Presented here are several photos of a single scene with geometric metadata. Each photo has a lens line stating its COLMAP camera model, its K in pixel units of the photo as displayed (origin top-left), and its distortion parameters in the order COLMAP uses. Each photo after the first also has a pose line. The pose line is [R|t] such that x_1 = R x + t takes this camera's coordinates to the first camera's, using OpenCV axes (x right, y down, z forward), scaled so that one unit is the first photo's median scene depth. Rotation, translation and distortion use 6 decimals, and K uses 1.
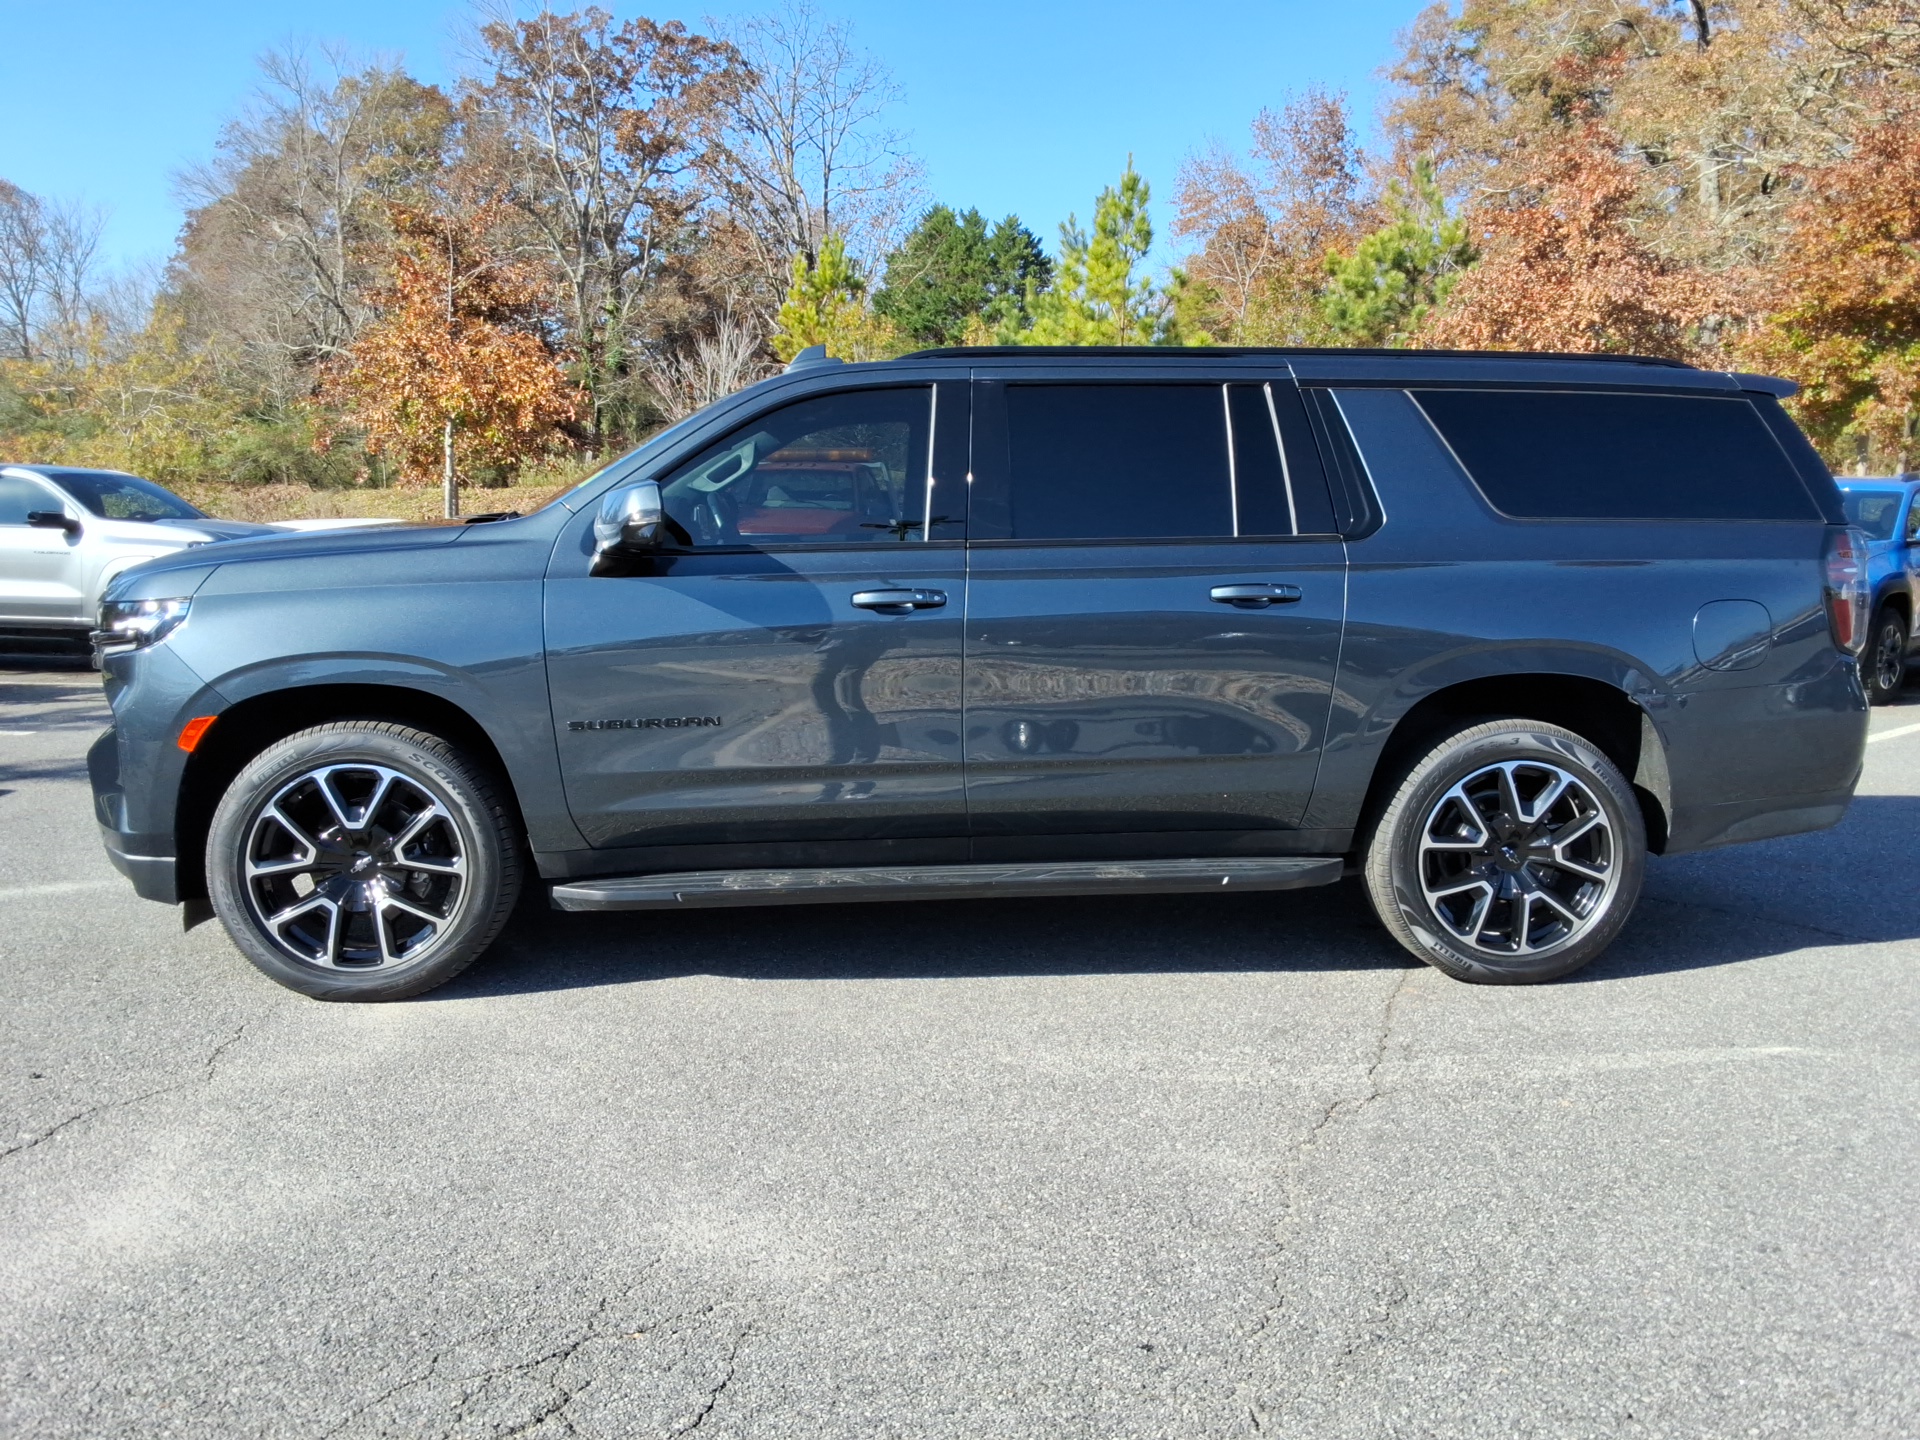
lens RADIAL K [[1540.9, 0, 984.9], [0, 1540.9, 702.4], [0, 0, 1]] dist [0.079205, -0.076753]
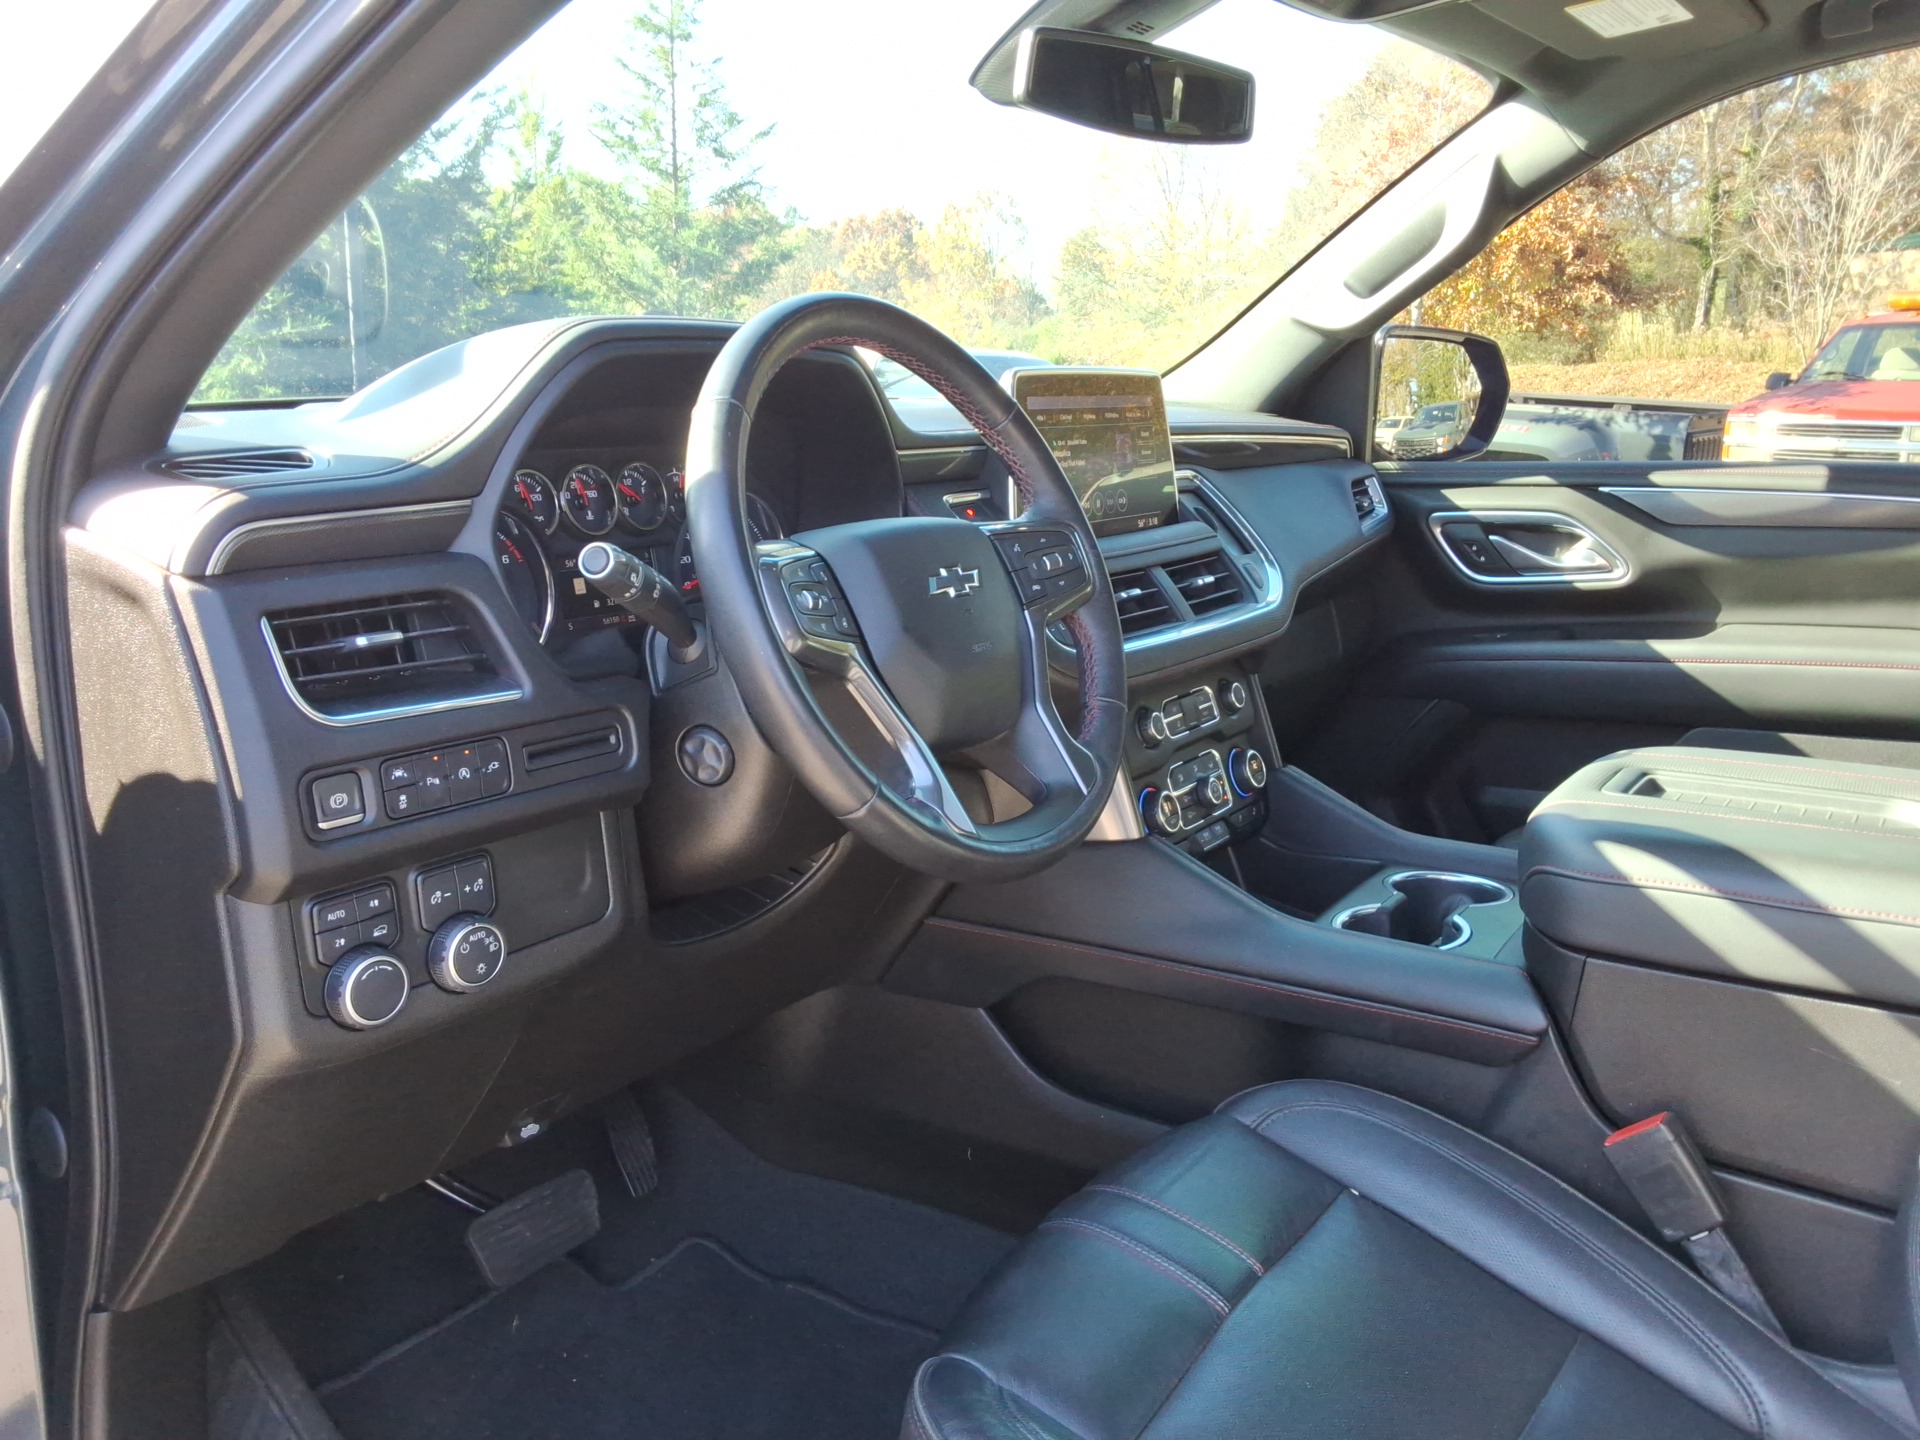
lens RADIAL K [[1530.7, 0, 975.0], [0, 1530.7, 684.4], [0, 0, 1]] dist [0.125019, -0.185385]
pose [[0.775834, 0.113558, -0.620634, -0.008248], [-0.073515, 0.993240, 0.089836, -0.023745], [0.626640, -0.024071, 0.778937, 0.194437]]
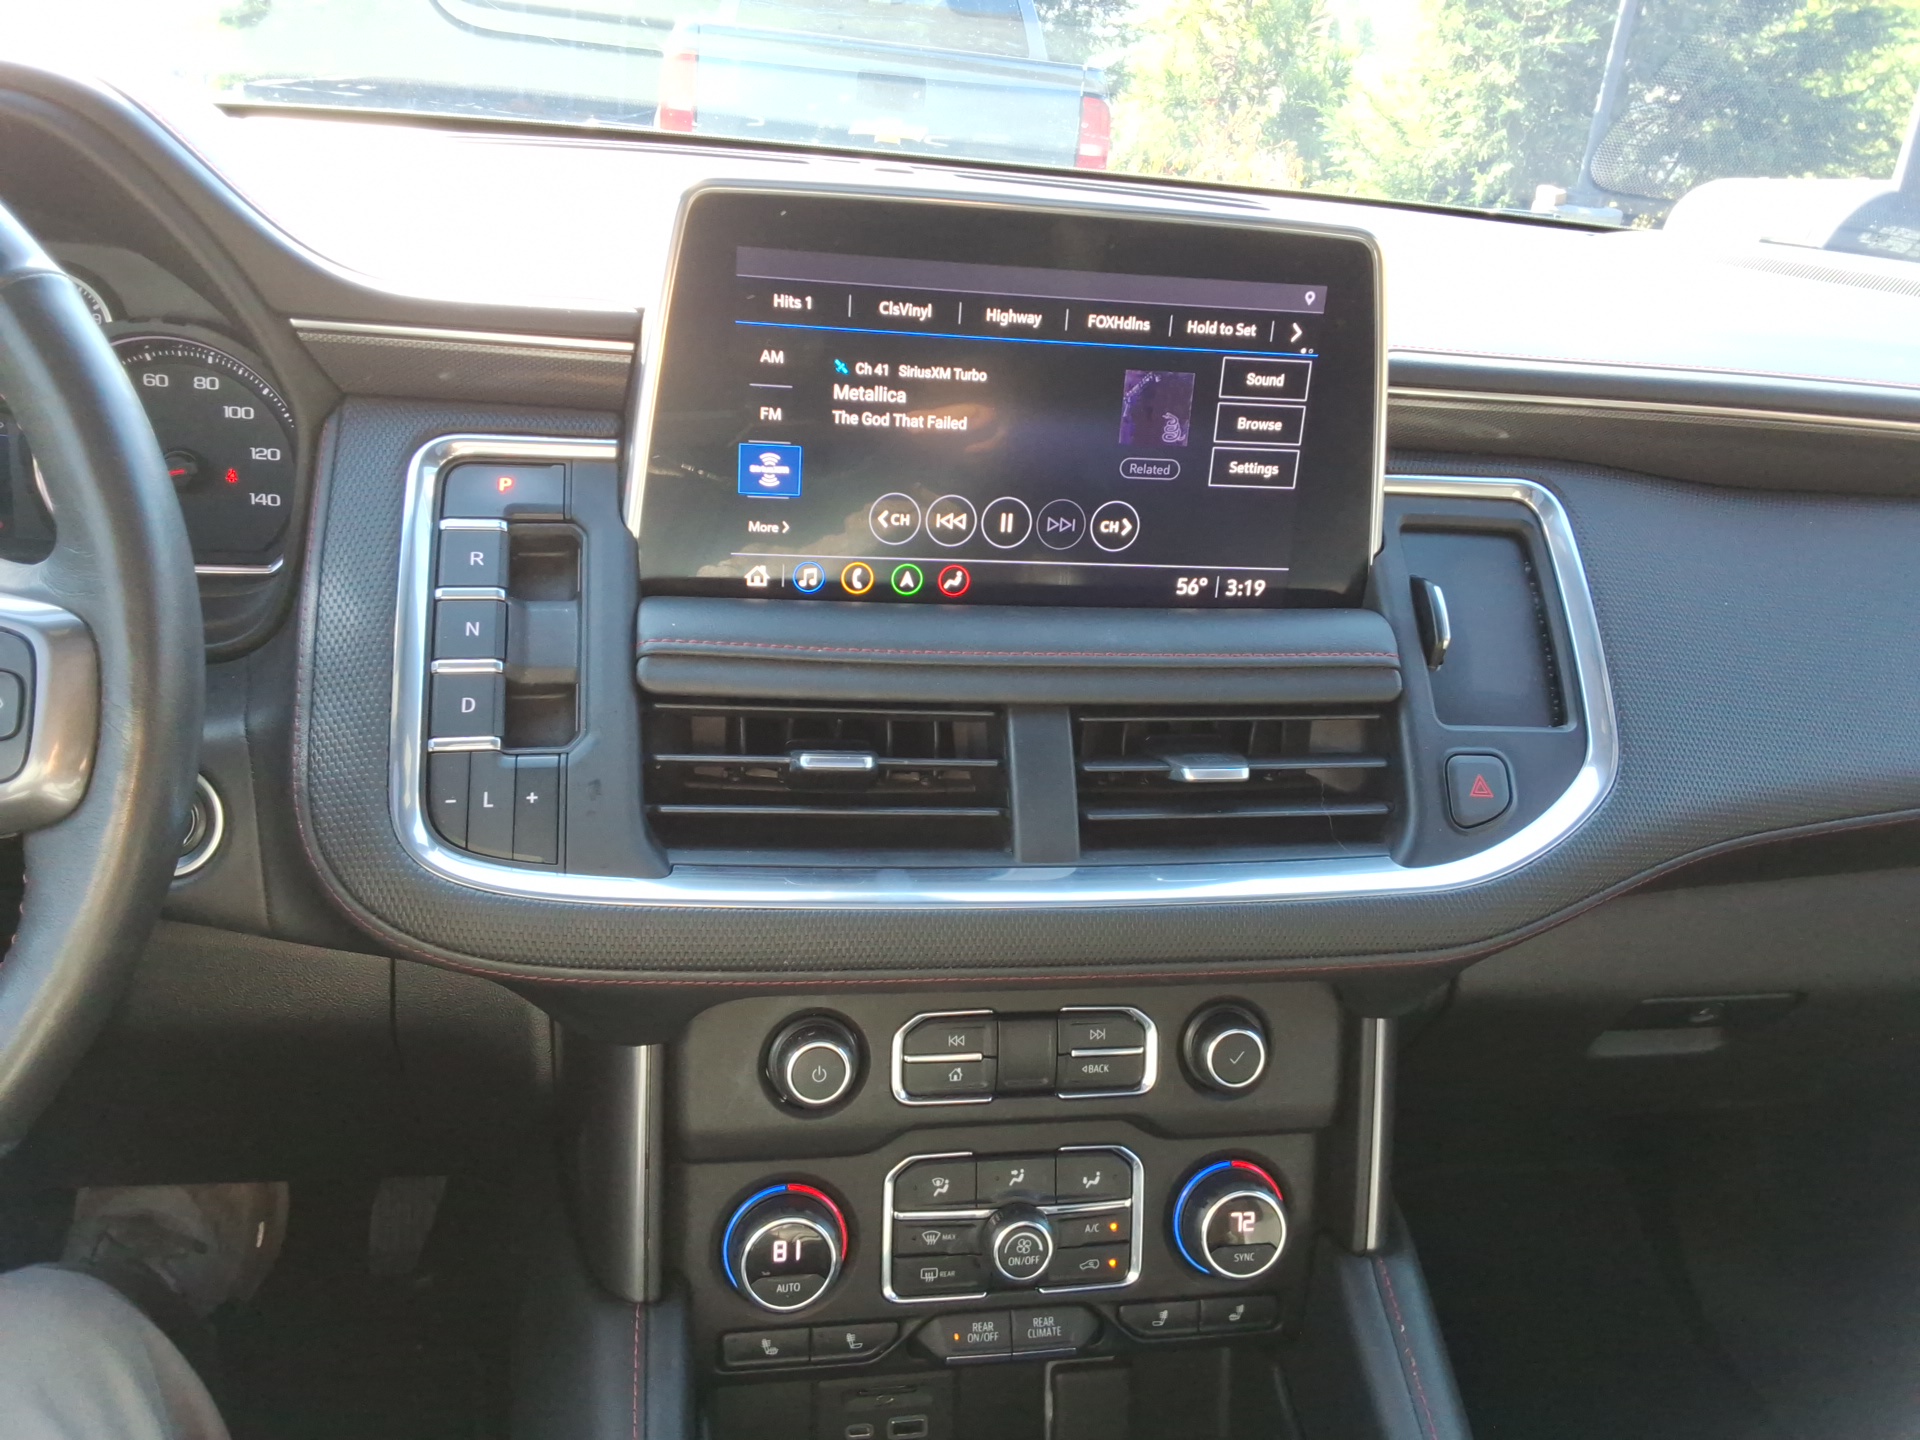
lens RADIAL K [[1530.7, 0, 975.0], [0, 1530.7, 684.4], [0, 0, 1]] dist [0.125019, -0.185385]
pose [[0.096482, 0.386943, -0.917042, -0.018354], [-0.216379, 0.907460, 0.360135, -0.033031], [0.971530, 0.163682, 0.171280, 0.242708]]
